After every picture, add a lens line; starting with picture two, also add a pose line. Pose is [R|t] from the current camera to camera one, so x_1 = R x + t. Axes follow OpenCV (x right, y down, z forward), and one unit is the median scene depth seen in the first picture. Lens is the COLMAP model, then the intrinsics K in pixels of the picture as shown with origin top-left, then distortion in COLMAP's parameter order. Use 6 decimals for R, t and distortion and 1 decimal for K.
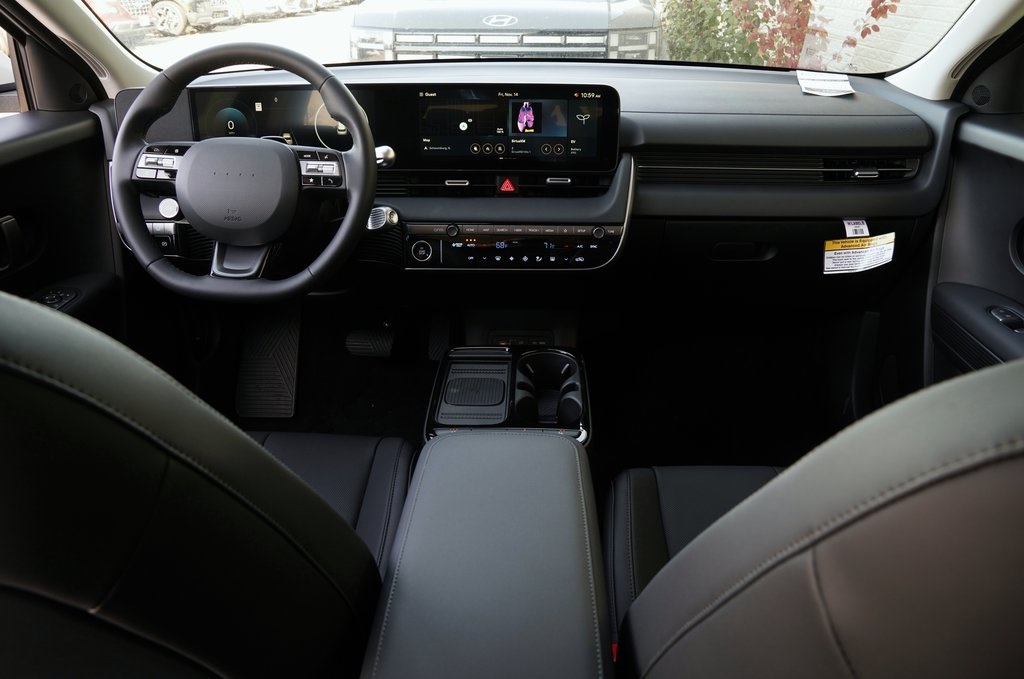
lens RADIAL K [[712.5, 0, 514.7], [0, 712.5, 338.0], [0, 0, 1]] dist [-0.129314, 0.095594]
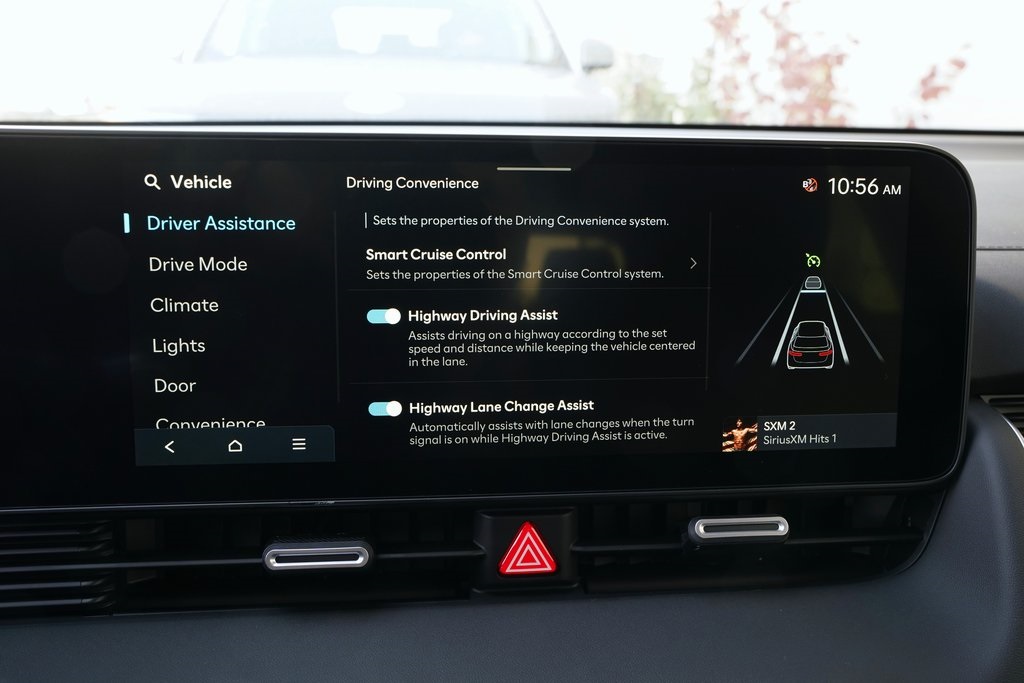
lens RADIAL K [[943.1, 0, 511.9], [0, 943.1, 343.9], [0, 0, 1]] dist [-0.020140, -0.001749]
pose [[0.990104, -0.021861, 0.138620, -0.061402], [0.049901, 0.978077, -0.202176, -0.228447], [-0.131161, 0.207093, 0.969489, 0.698756]]
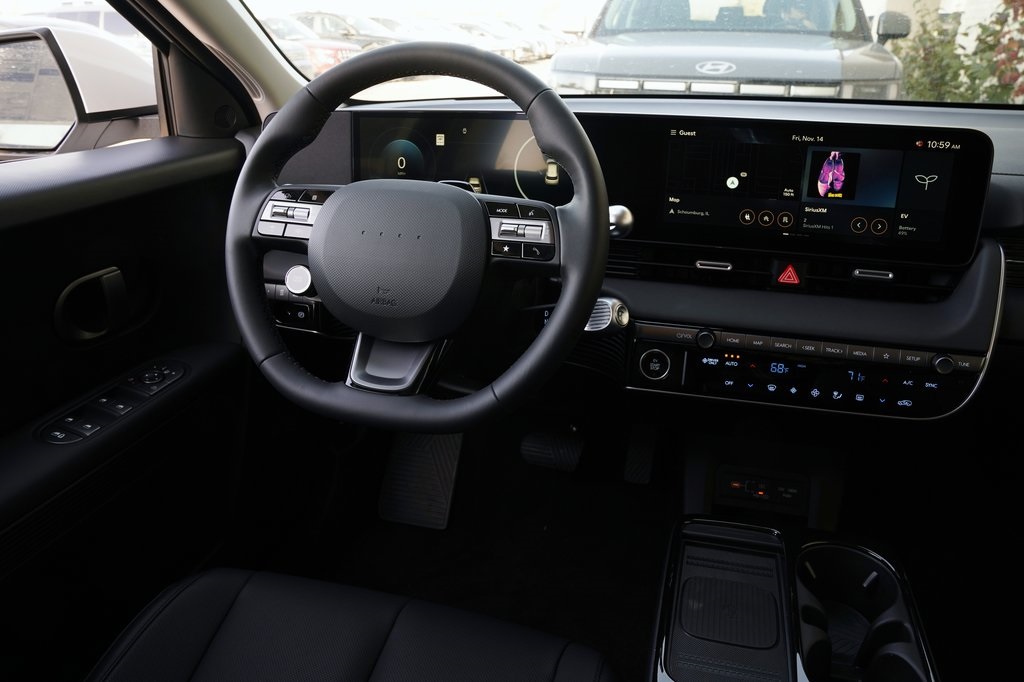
lens RADIAL K [[712.5, 0, 514.7], [0, 712.5, 339.5], [0, 0, 1]] dist [-0.129314, 0.095594]
pose [[0.968620, 0.091505, -0.231091, -0.106564], [-0.107257, 0.992624, -0.056519, -0.094409], [0.224214, 0.079531, 0.971289, 0.323939]]
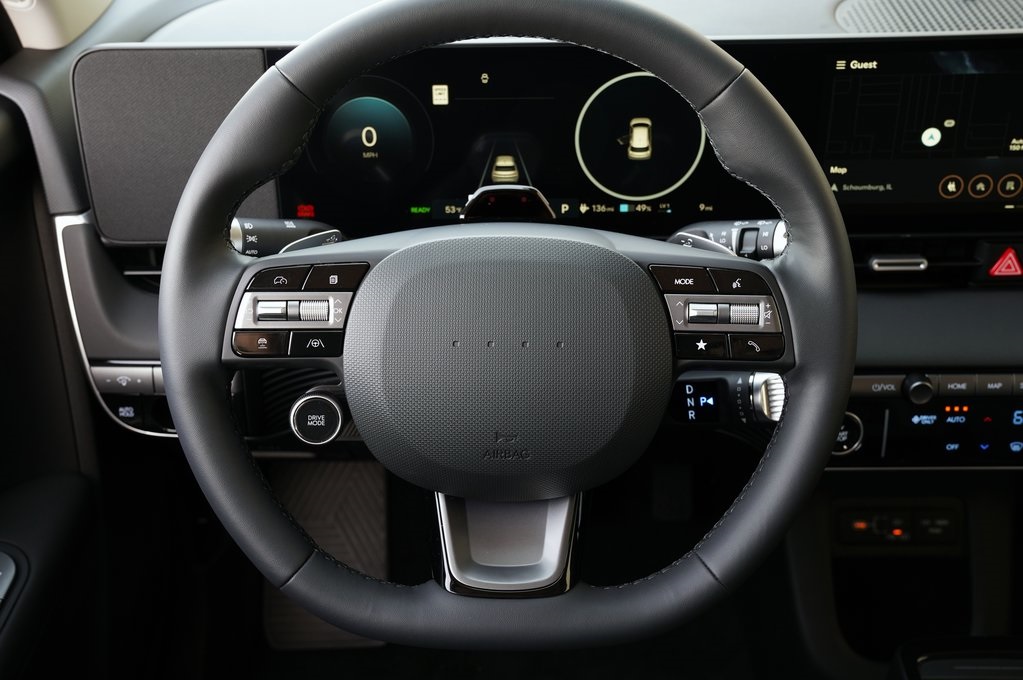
lens RADIAL K [[1134.6, 0, 511.5], [0, 1134.6, 340.0], [0, 0, 1]] dist [-0.012629, 0.297443]
pose [[0.999218, -0.027796, 0.028105, -0.352203], [0.025316, 0.996055, 0.085056, -0.245316], [-0.030358, -0.084278, 0.995980, 0.311035]]
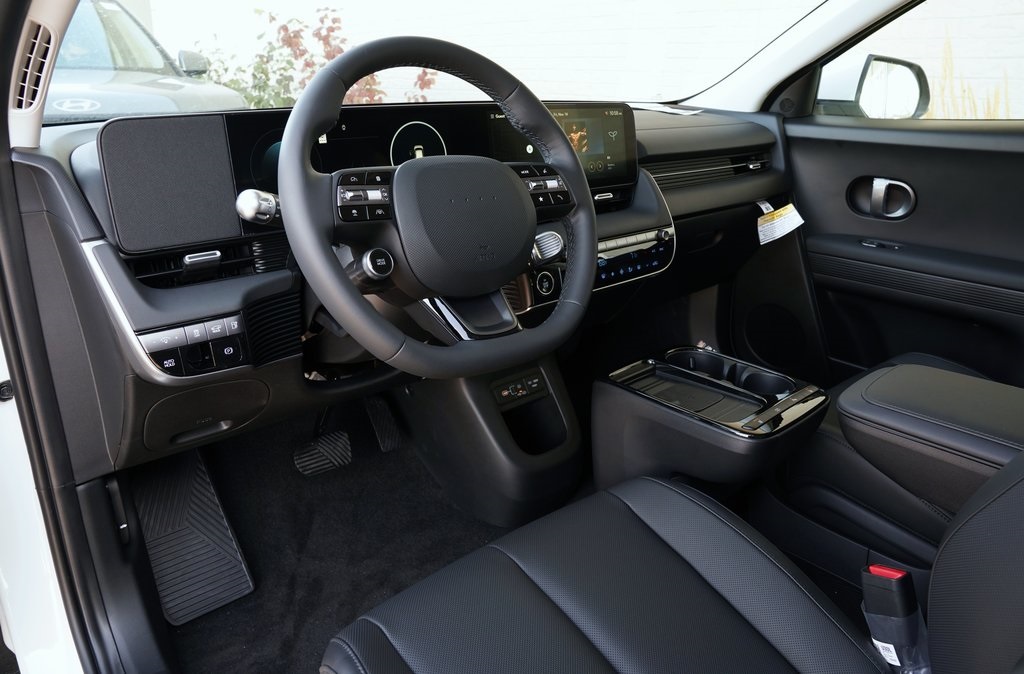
lens RADIAL K [[716.9, 0, 506.6], [0, 716.9, 322.3], [0, 0, 1]] dist [-0.090383, 0.049461]
pose [[0.739502, -0.213018, 0.638561, -0.756443], [0.305986, 0.951317, -0.037005, -0.056066], [-0.599591, 0.222756, 0.768681, 0.342245]]
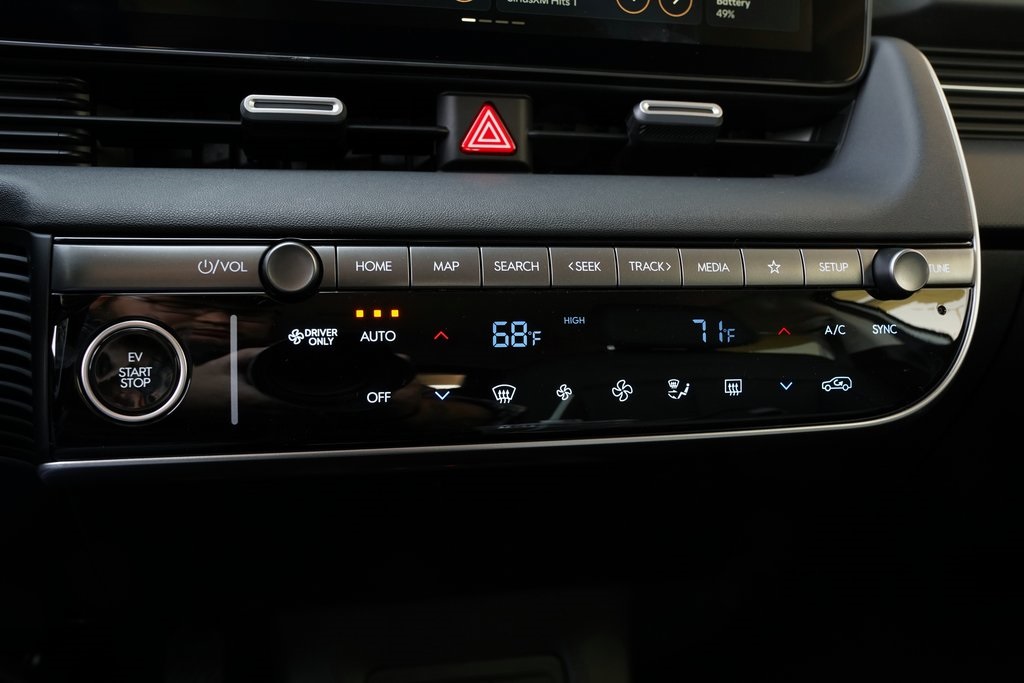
lens RADIAL K [[923.6, 0, 512.0], [0, 923.6, 341.5], [0, 0, 1]] dist [-0.039222, 0.009891]
pose [[0.969249, -0.021214, 0.245165, -0.090356], [0.086362, 0.962233, -0.258166, -0.053749], [-0.230429, 0.271401, 0.934475, 0.728423]]
